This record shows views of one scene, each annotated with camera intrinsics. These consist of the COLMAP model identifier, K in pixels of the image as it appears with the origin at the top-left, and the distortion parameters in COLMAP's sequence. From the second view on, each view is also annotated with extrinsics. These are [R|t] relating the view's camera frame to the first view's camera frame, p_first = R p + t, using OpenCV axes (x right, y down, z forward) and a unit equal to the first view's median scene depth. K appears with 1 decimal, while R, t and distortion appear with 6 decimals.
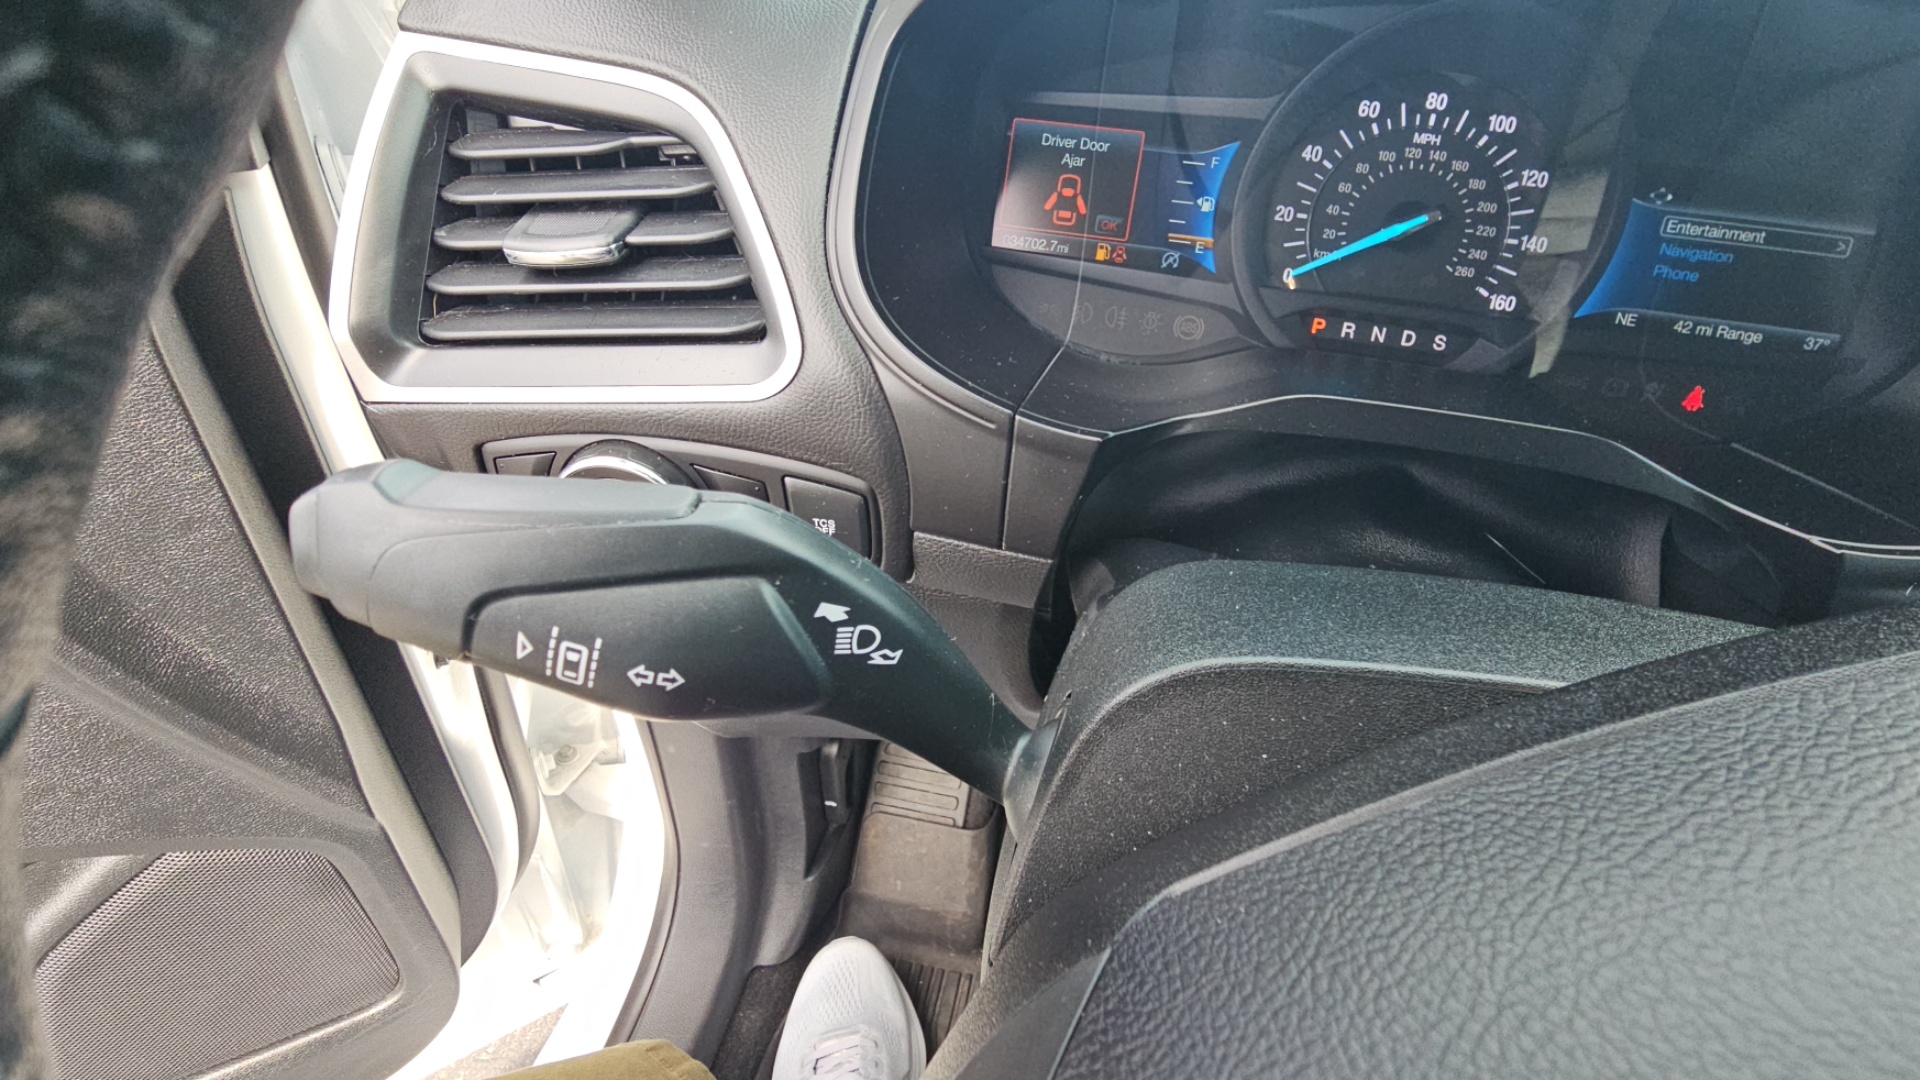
lens RADIAL K [[855.9, 0, 980.0], [0, 855.9, 542.2], [0, 0, 1]] dist [0.008506, -0.005914]
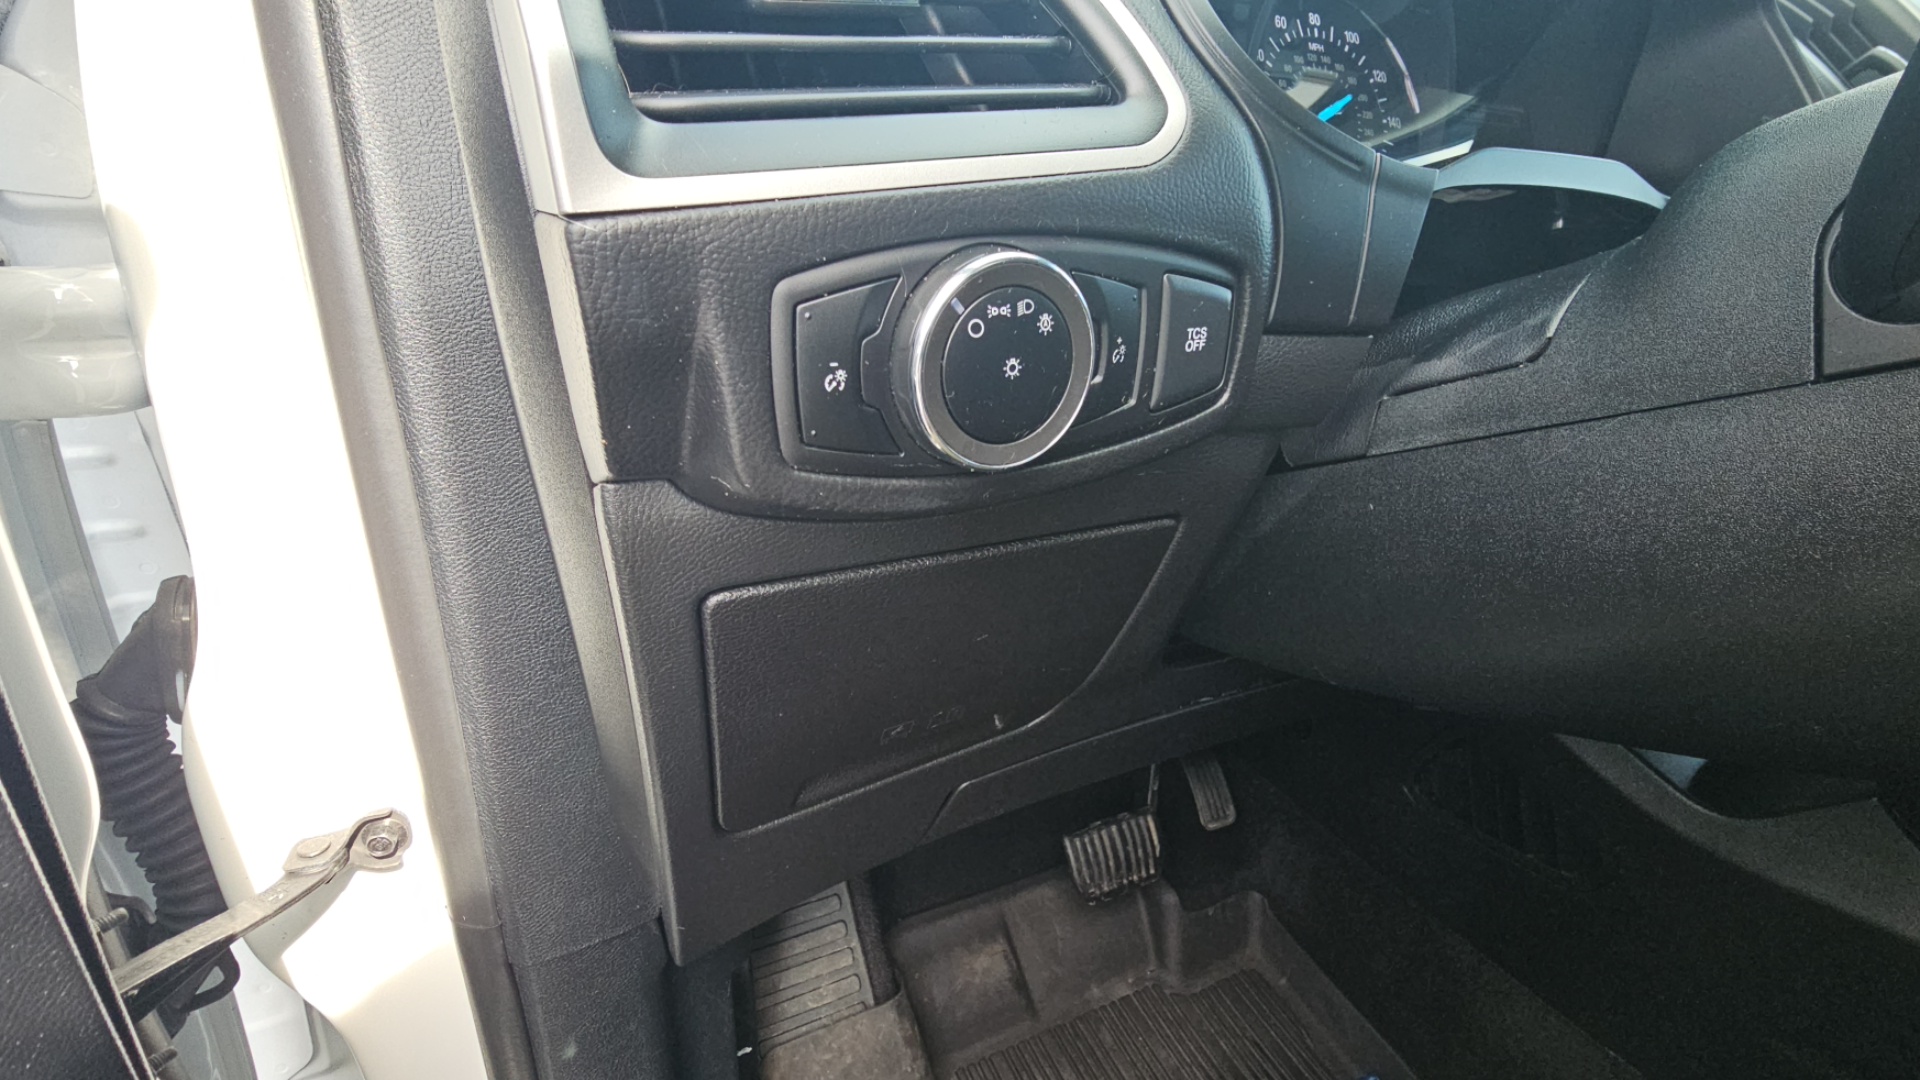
lens RADIAL K [[855.9, 0, 980.0], [0, 855.9, 542.2], [0, 0, 1]] dist [0.008506, -0.005914]
pose [[0.783083, -0.247378, 0.570601, -0.764636], [0.372237, 0.921431, -0.111375, 0.154990], [-0.498217, 0.299615, 0.813640, 0.443599]]
